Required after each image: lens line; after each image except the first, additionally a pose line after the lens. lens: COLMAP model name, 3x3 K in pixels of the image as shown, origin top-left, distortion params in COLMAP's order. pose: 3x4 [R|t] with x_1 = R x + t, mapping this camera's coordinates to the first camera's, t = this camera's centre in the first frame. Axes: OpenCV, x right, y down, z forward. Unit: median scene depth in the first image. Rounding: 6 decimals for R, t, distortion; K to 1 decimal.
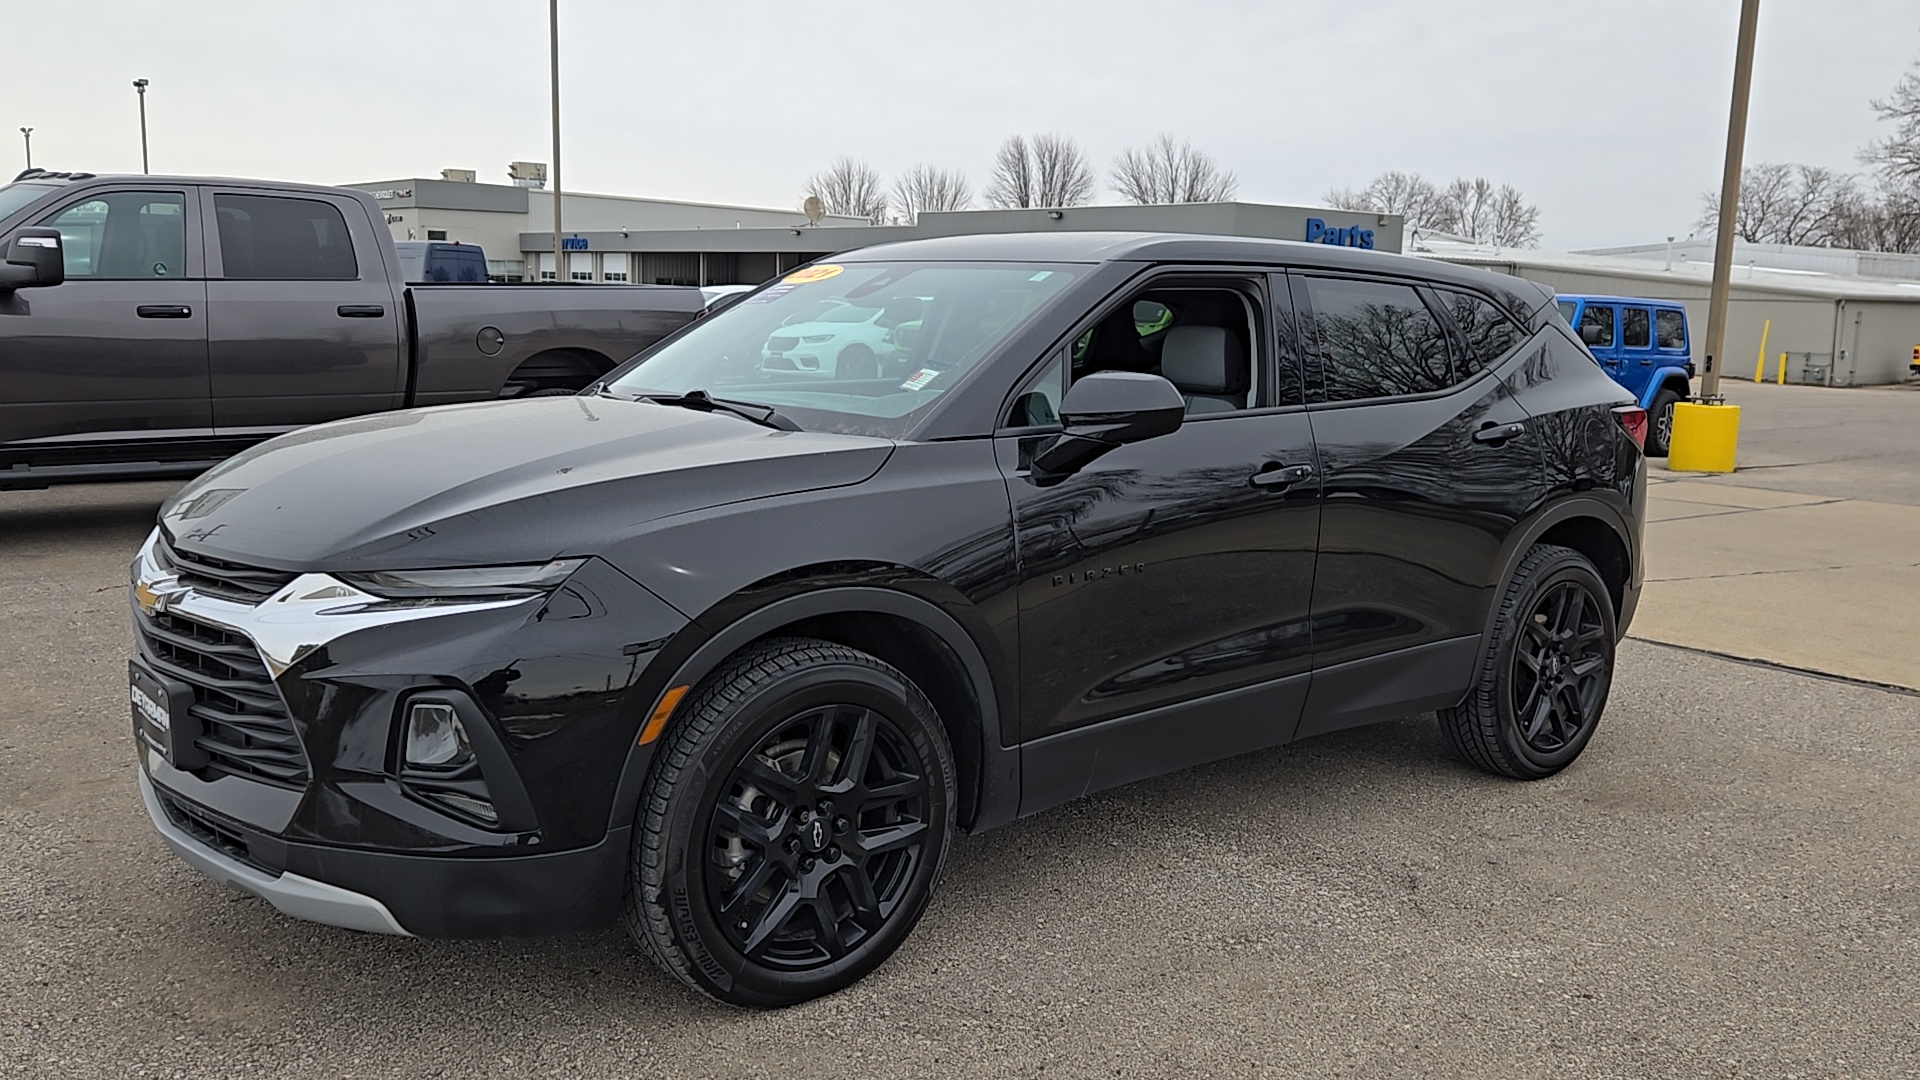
lens RADIAL K [[1634.0, 0, 955.3], [0, 1634.0, 530.0], [0, 0, 1]] dist [0.002165, 0.009299]
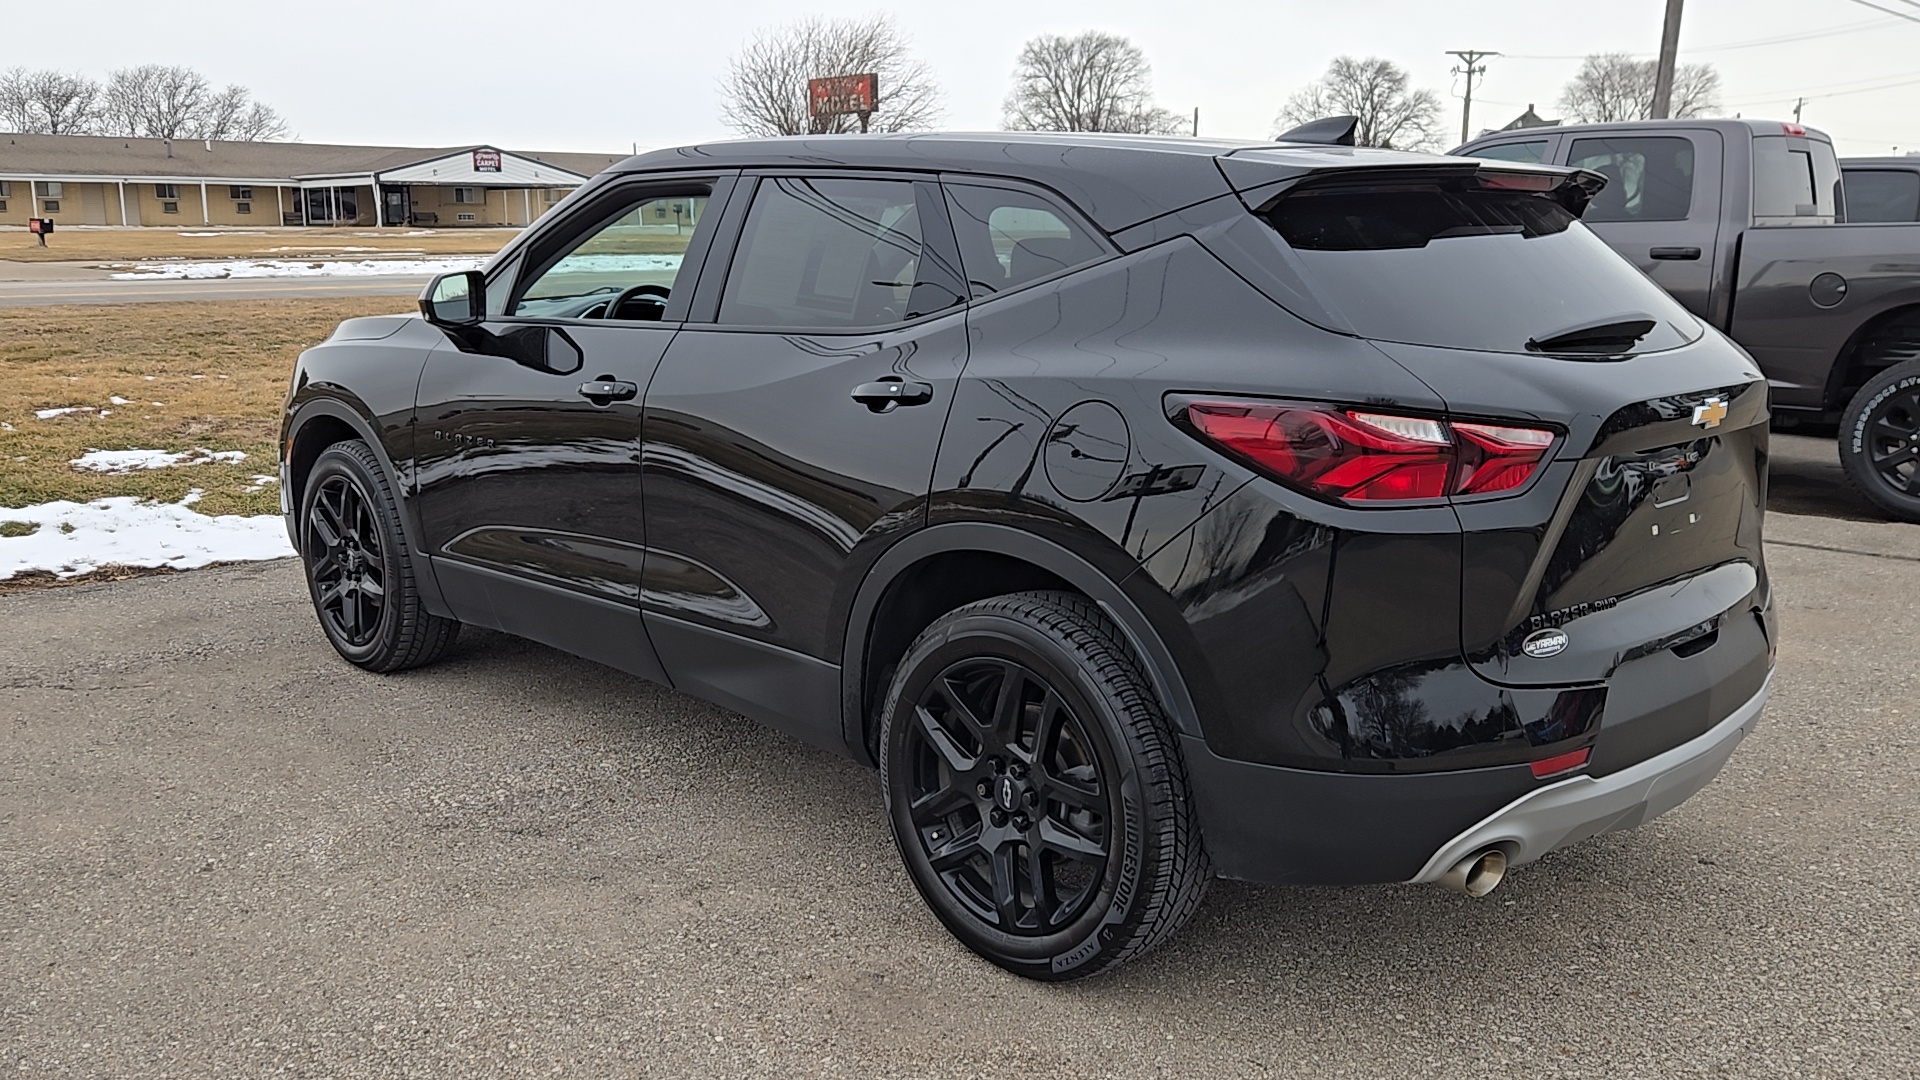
lens RADIAL K [[1634.0, 0, 966.4], [0, 1634.0, 543.2], [0, 0, 1]] dist [0.002165, 0.009299]
pose [[0.034965, 0.166265, -0.985461, 0.246828], [-0.144125, 0.976595, 0.159655, -0.027173], [0.988942, 0.136447, 0.058110, 0.244750]]
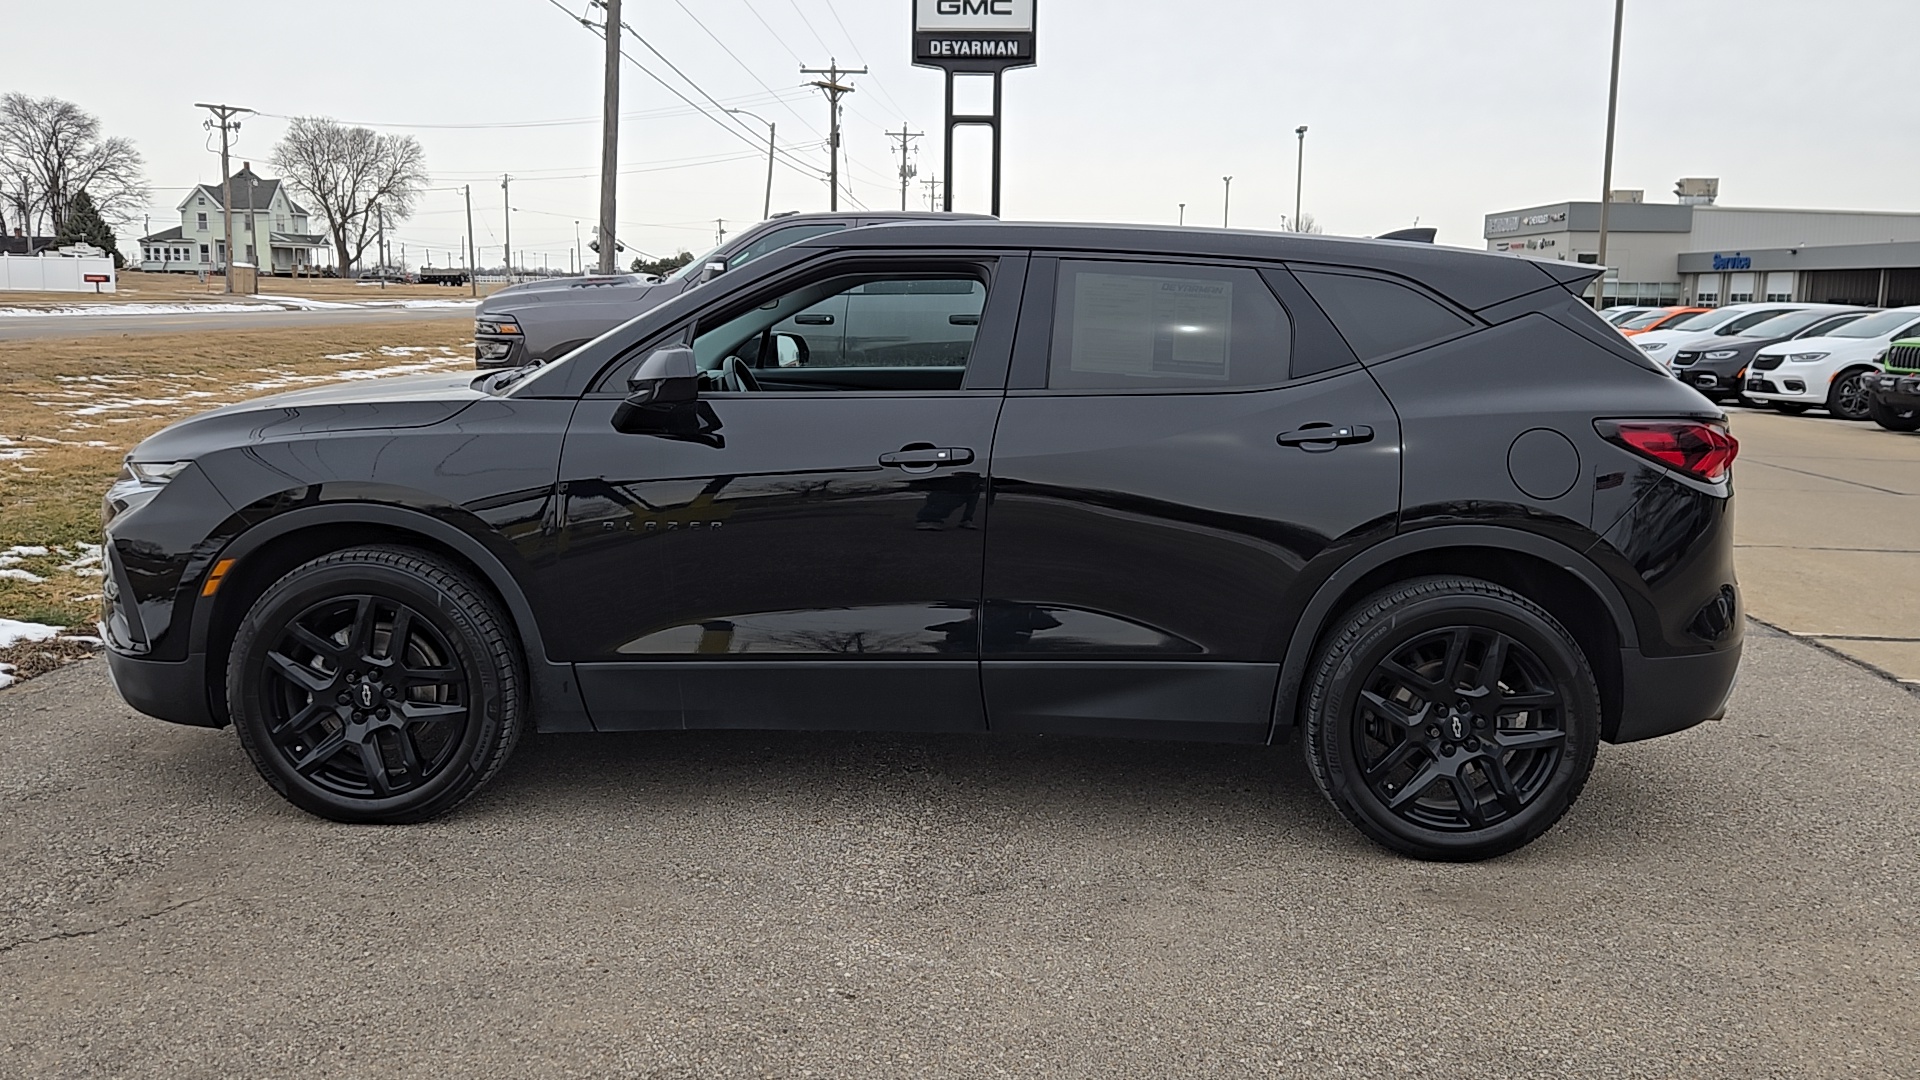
lens RADIAL K [[1634.0, 0, 958.5], [0, 1634.0, 542.1], [0, 0, 1]] dist [0.002165, 0.009299]
pose [[0.742130, 0.086006, -0.664715, 0.185132], [-0.092400, 0.995392, 0.025631, -0.001815], [0.663856, 0.042398, 0.746658, 0.056212]]
